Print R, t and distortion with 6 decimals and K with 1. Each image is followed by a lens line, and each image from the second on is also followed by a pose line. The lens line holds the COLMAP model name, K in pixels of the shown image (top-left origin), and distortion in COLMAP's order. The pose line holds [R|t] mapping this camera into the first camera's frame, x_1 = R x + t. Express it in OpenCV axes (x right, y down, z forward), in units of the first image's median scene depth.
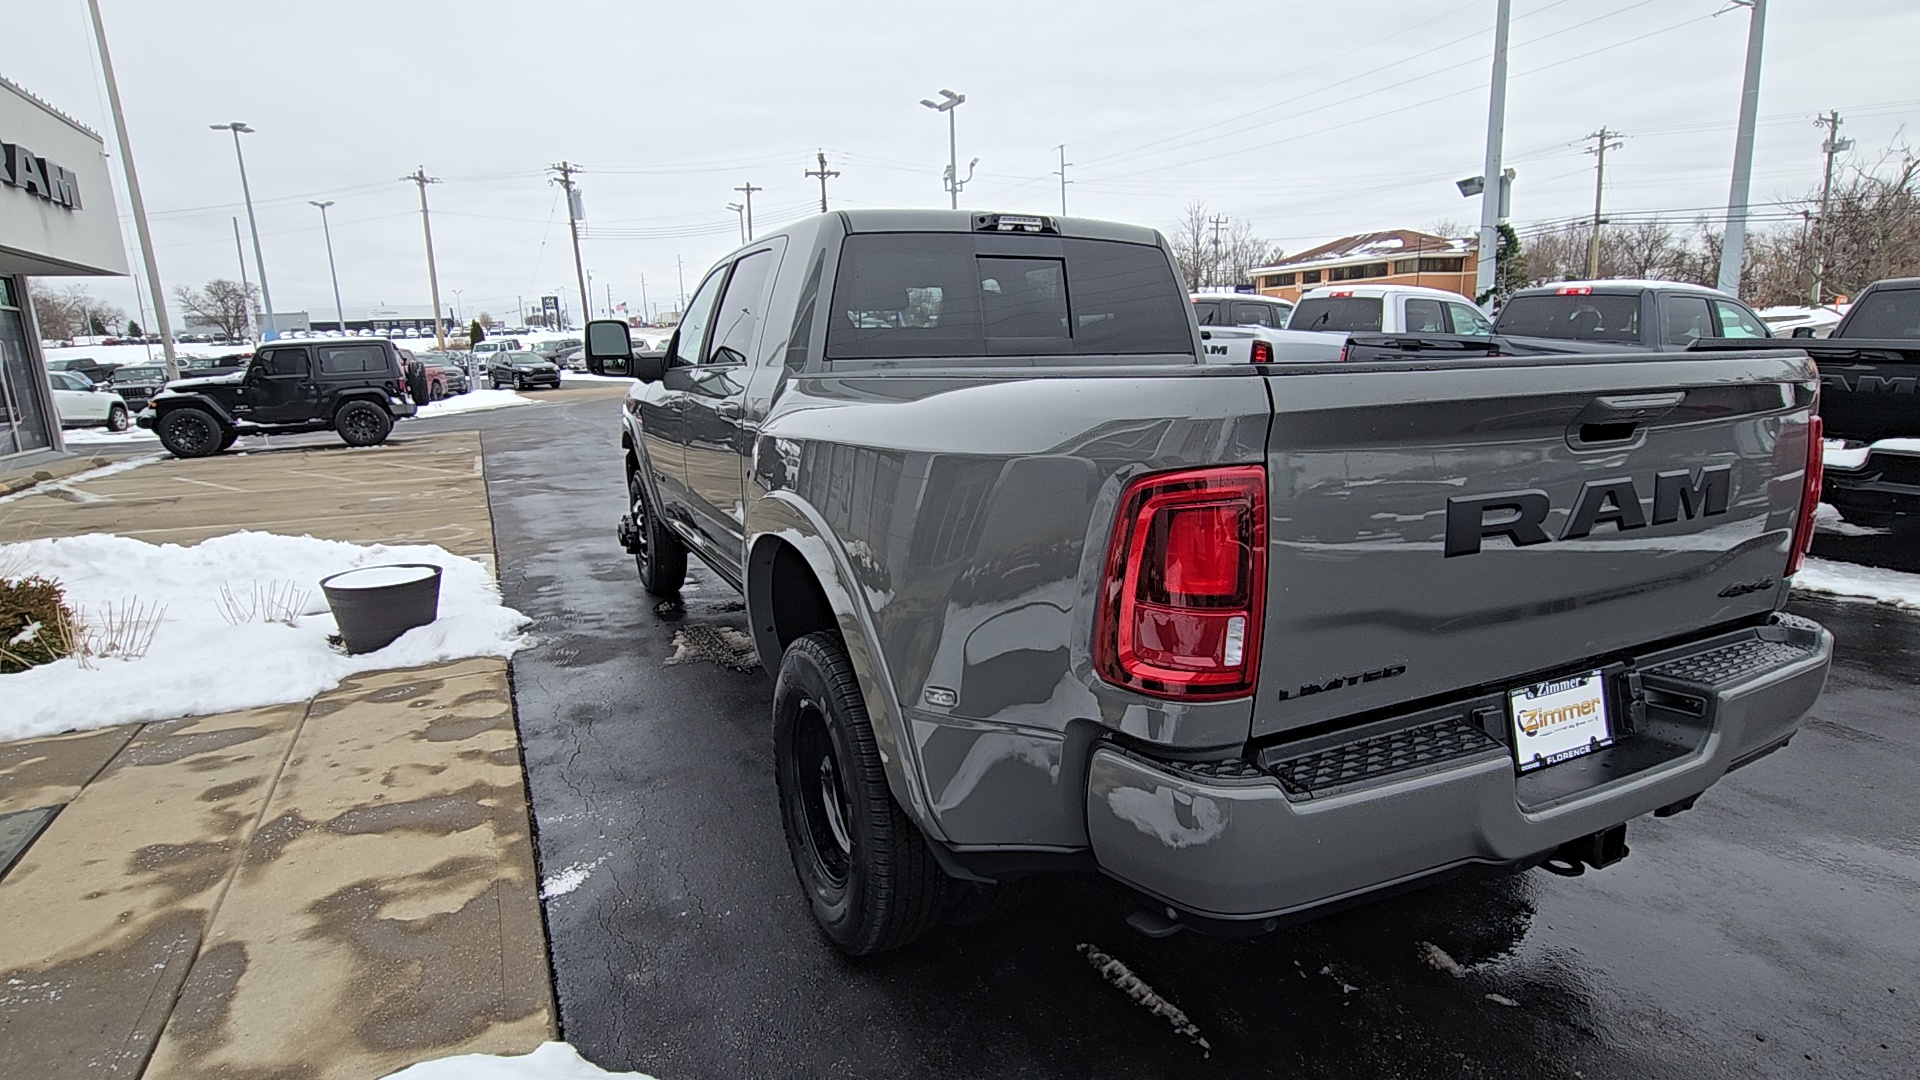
lens RADIAL K [[966.8, 0, 950.4], [0, 966.8, 543.9], [0, 0, 1]] dist [0.001089, -0.000488]
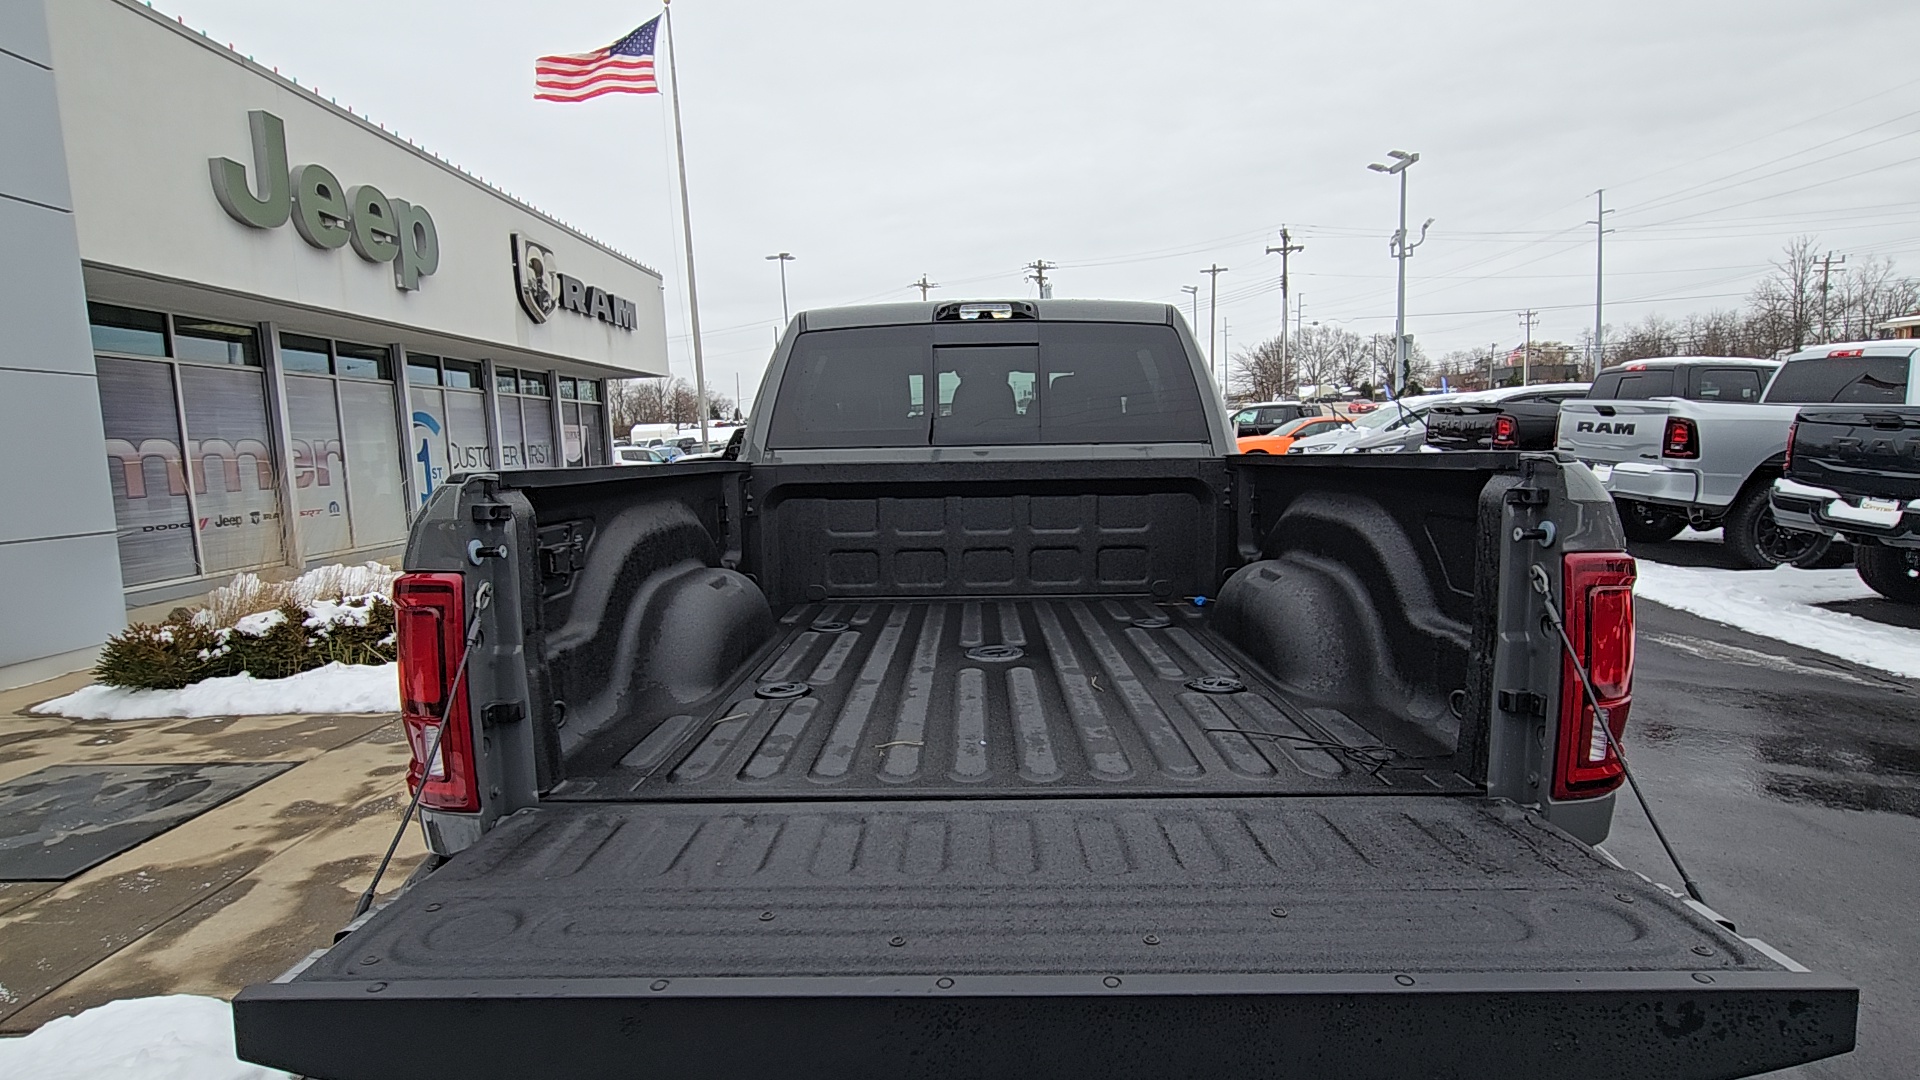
lens RADIAL K [[966.8, 0, 951.1], [0, 966.8, 545.6], [0, 0, 1]] dist [0.001089, -0.000488]
pose [[0.886905, 0.049897, -0.459250, 0.175531], [-0.084848, 0.994832, -0.055771, -0.013998], [0.454093, 0.088430, 0.886555, 0.051111]]
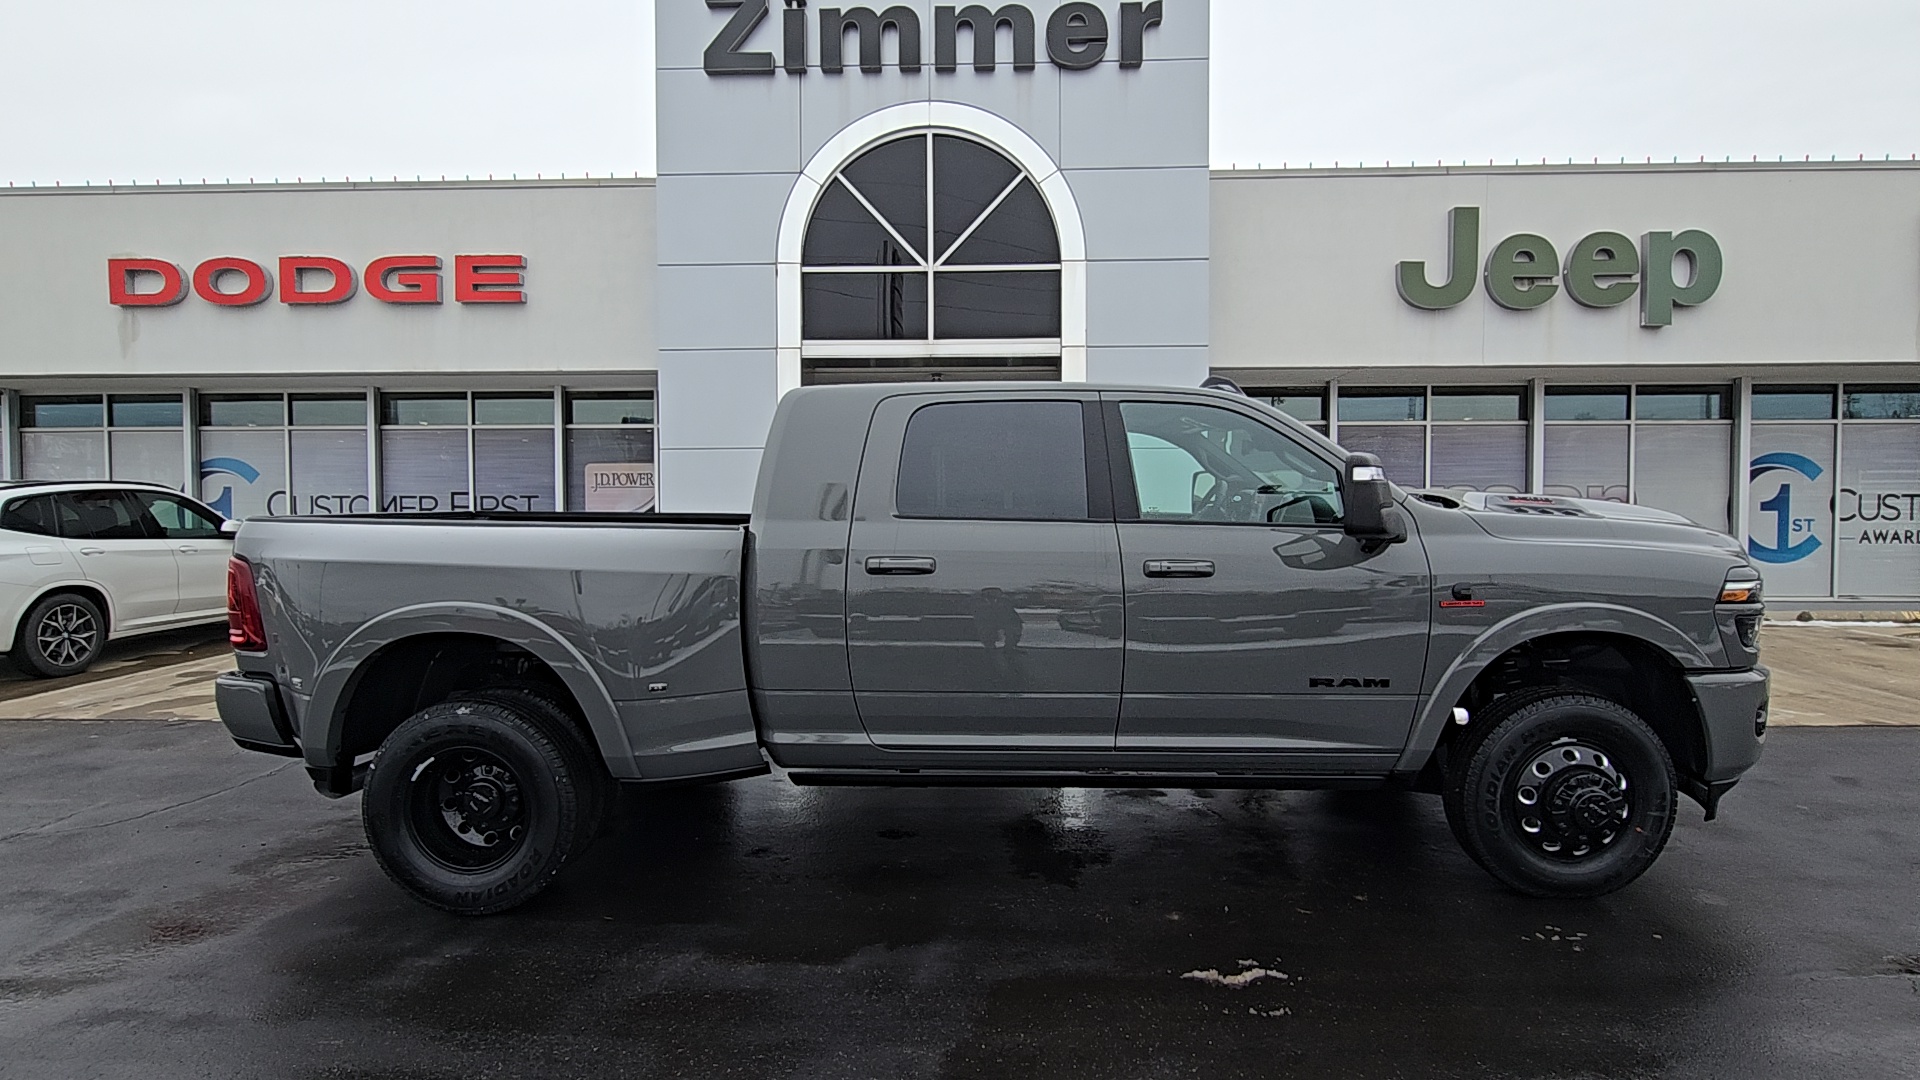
lens RADIAL K [[966.8, 0, 947.2], [0, 966.8, 552.6], [0, 0, 1]] dist [0.001089, -0.000488]
pose [[-0.468592, 0.052923, -0.881828, 0.394993], [-0.157100, 0.977301, 0.142134, -0.110778], [0.869334, 0.205138, -0.449642, 0.613698]]
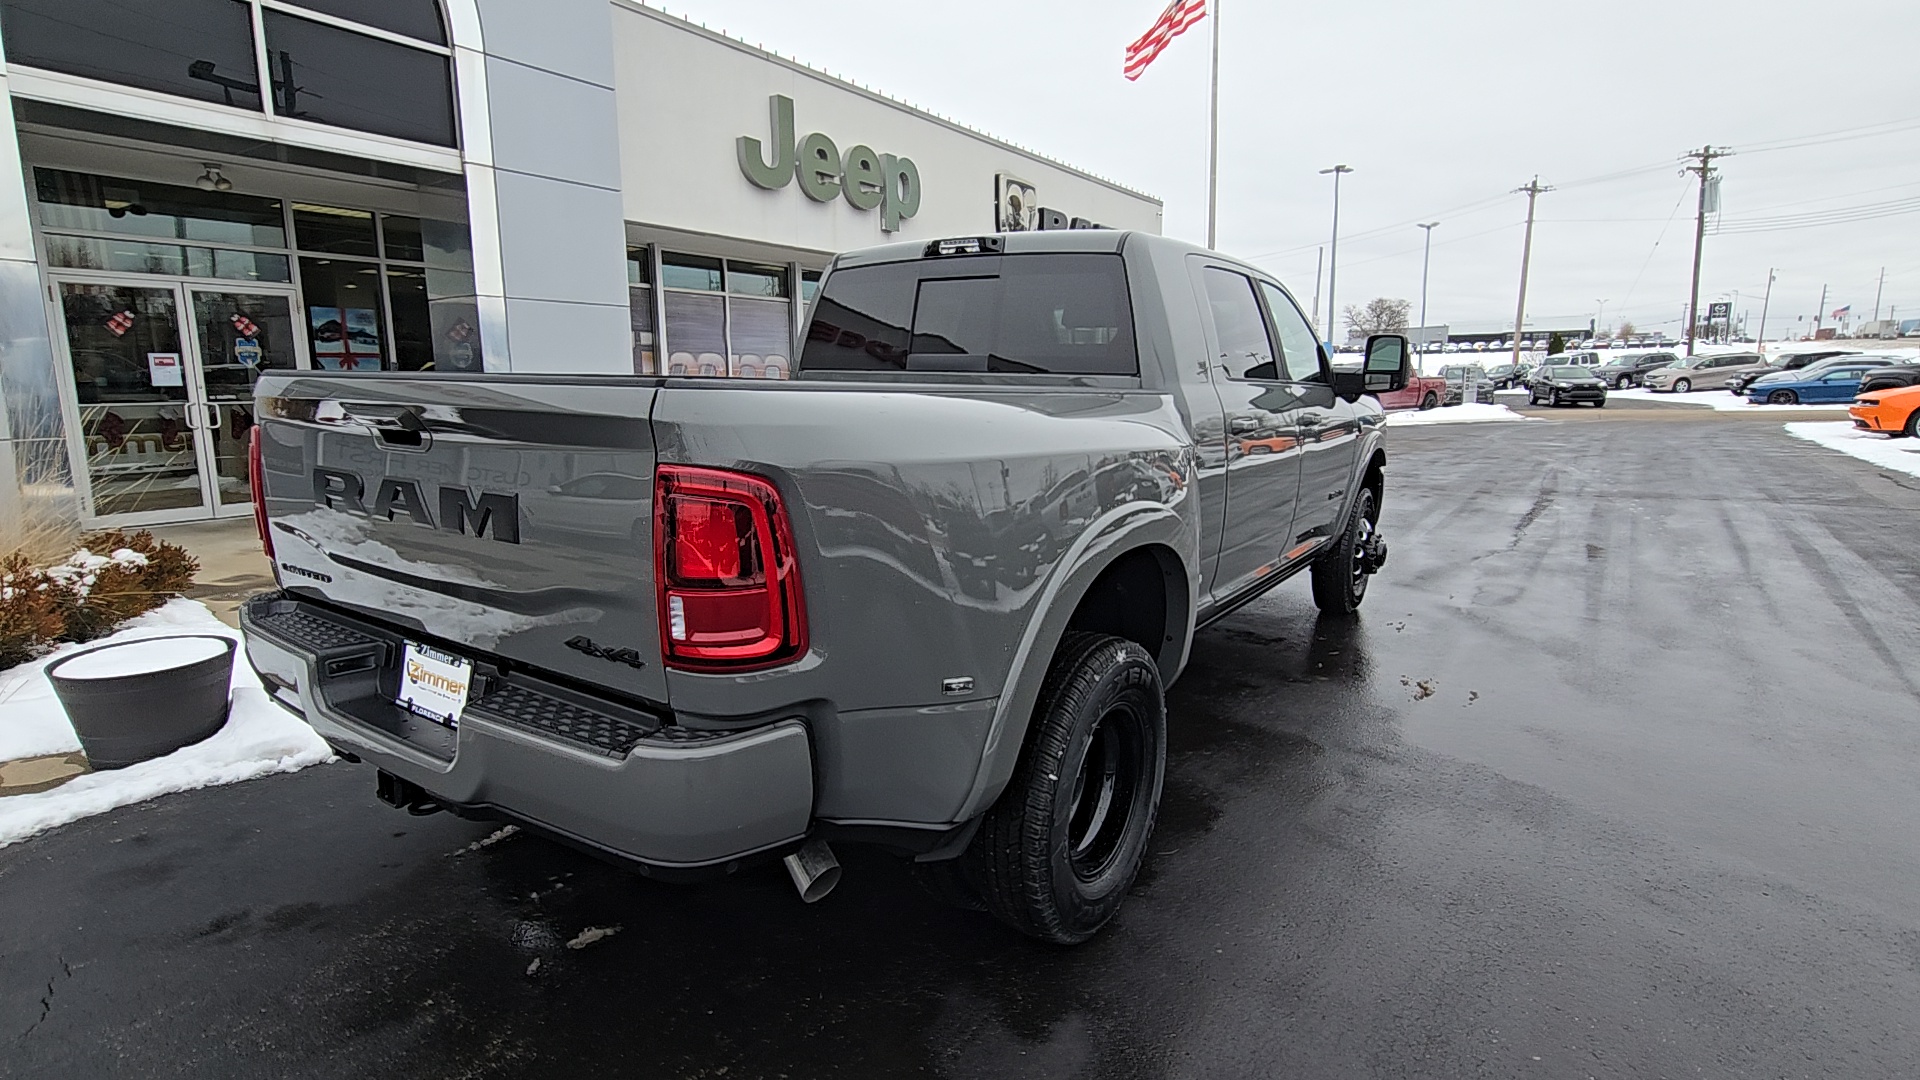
lens RADIAL K [[966.8, 0, 951.6], [0, 966.8, 545.1], [0, 0, 1]] dist [0.001089, -0.000488]
pose [[0.490594, 0.178928, -0.852820, 0.359921], [-0.187936, 0.977385, 0.096950, -0.040146], [0.850881, 0.112712, 0.513126, 0.172808]]
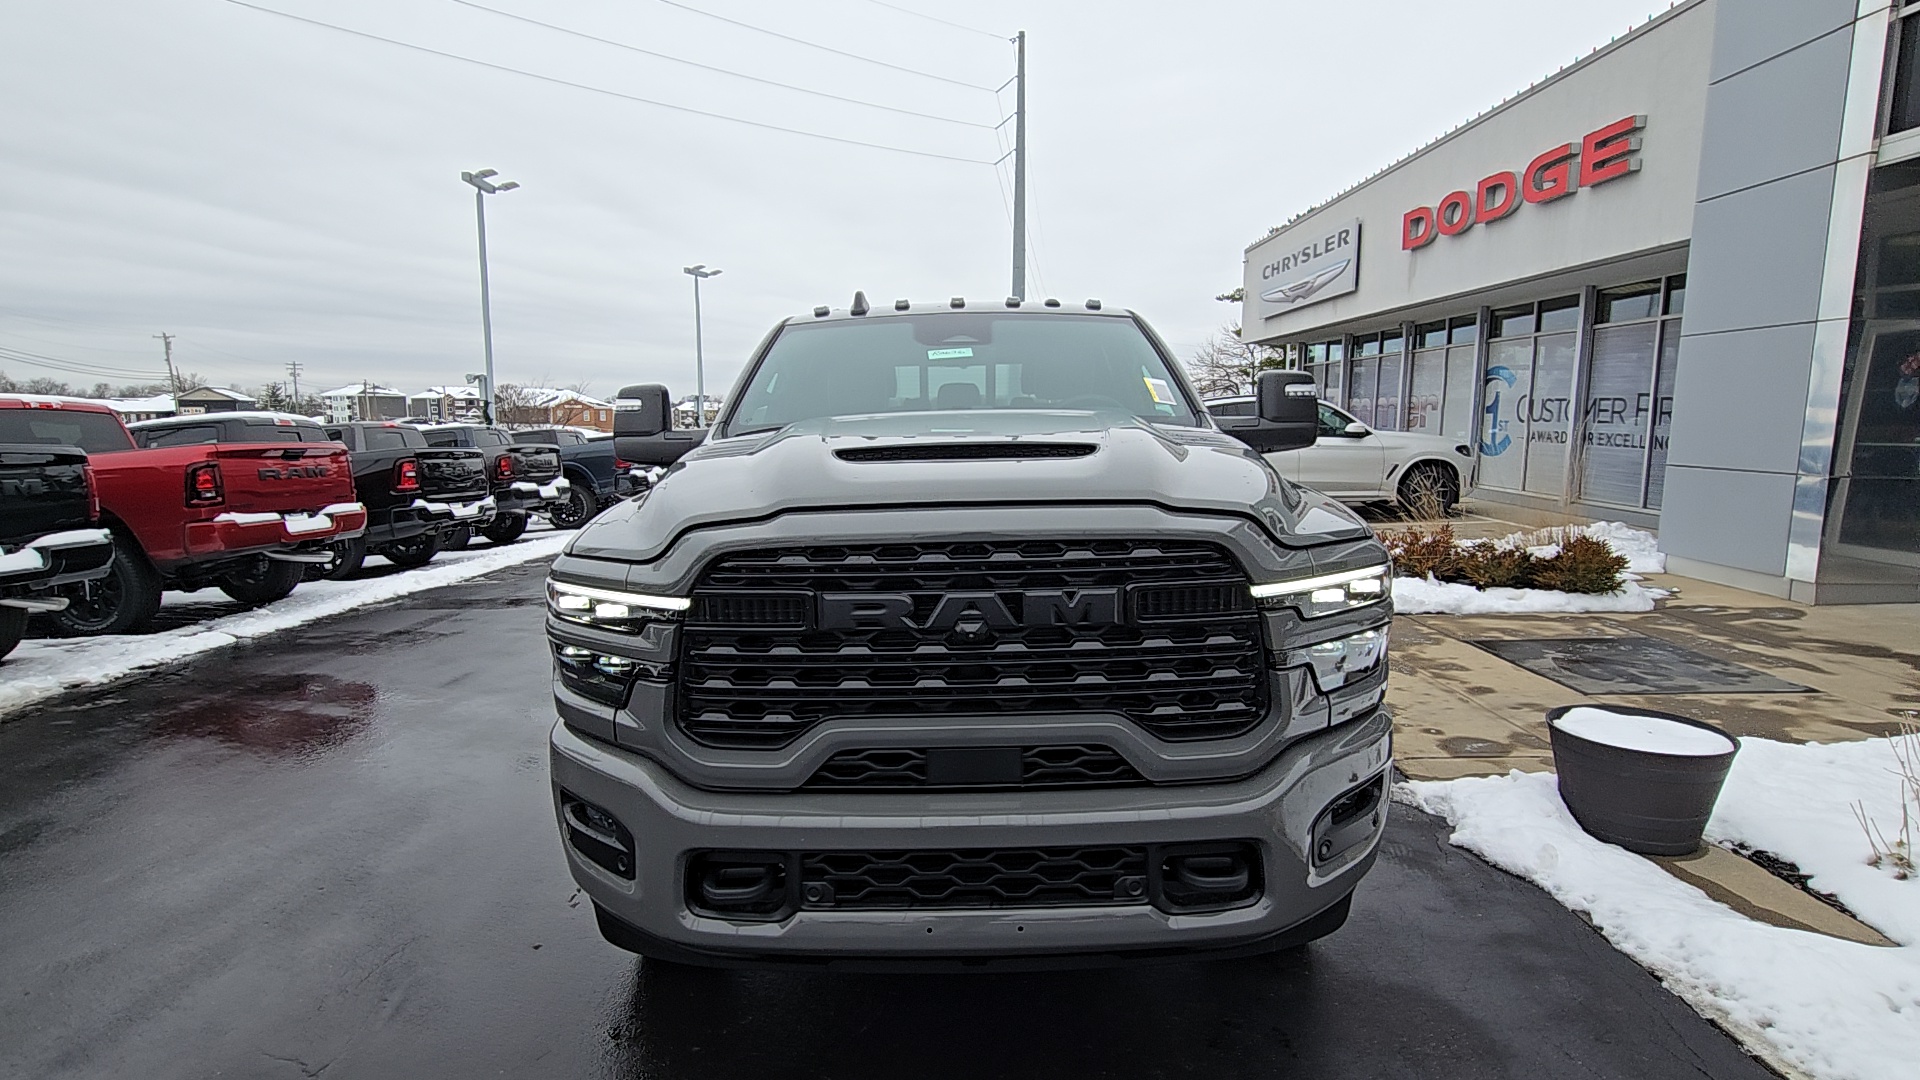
lens RADIAL K [[966.8, 0, 957.6], [0, 966.8, 550.4], [0, 0, 1]] dist [0.001089, -0.000488]
pose [[-0.894566, -0.045465, 0.444618, -0.228111], [0.101704, 0.948005, 0.301567, -0.158913], [-0.435211, 0.314991, -0.843429, 0.848245]]
